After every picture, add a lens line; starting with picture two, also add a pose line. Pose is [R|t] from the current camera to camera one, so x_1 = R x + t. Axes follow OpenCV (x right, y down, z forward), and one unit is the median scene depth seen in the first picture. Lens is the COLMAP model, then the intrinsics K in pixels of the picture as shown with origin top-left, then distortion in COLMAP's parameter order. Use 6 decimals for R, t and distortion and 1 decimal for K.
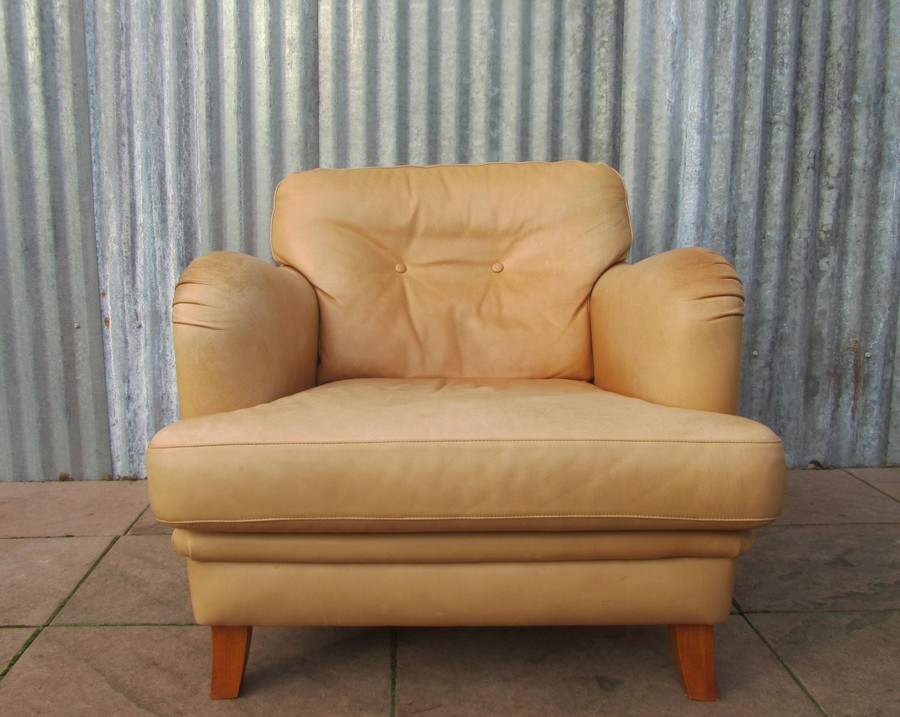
lens RADIAL K [[800.5, 0, 401.0], [0, 800.5, 358.6], [0, 0, 1]] dist [-0.027891, 0.001582]
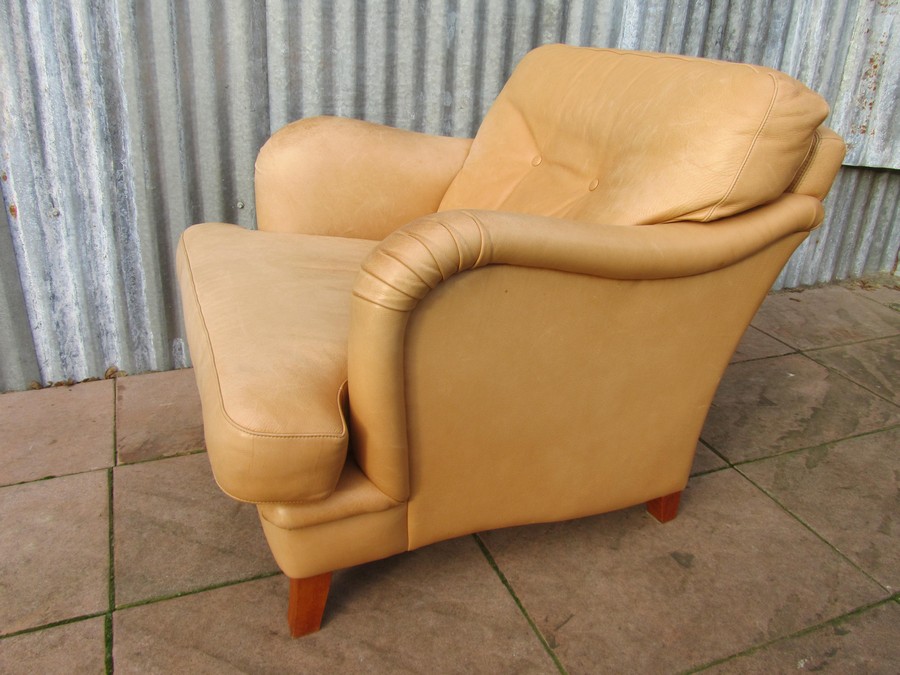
lens RADIAL K [[716.8, 0, 427.1], [0, 716.8, 336.2], [0, 0, 1]] dist [-0.034135, 0.007839]
pose [[0.932684, -0.109797, 0.343576, -0.243500], [0.015193, 0.963656, 0.266714, -0.114756], [-0.360374, -0.243540, 0.900455, 0.155778]]
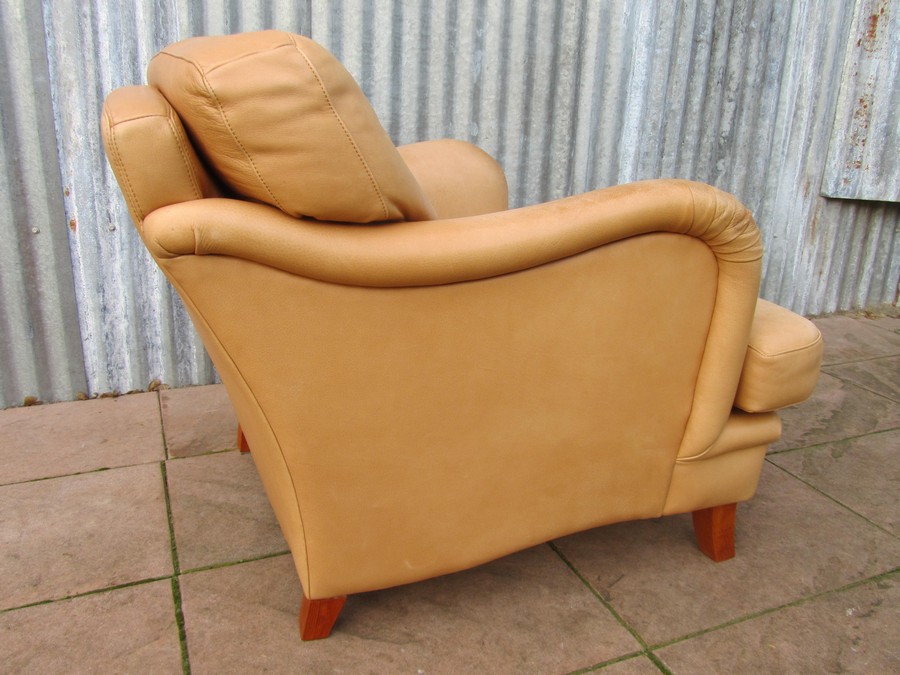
lens RADIAL K [[717.2, 0, 425.9], [0, 717.2, 344.1], [0, 0, 1]] dist [-0.031343, 0.005267]
pose [[0.930135, -0.081864, 0.357975, -0.308988], [0.023910, 0.986267, 0.163420, -0.036726], [-0.366437, -0.143443, 0.919319, 0.119267]]
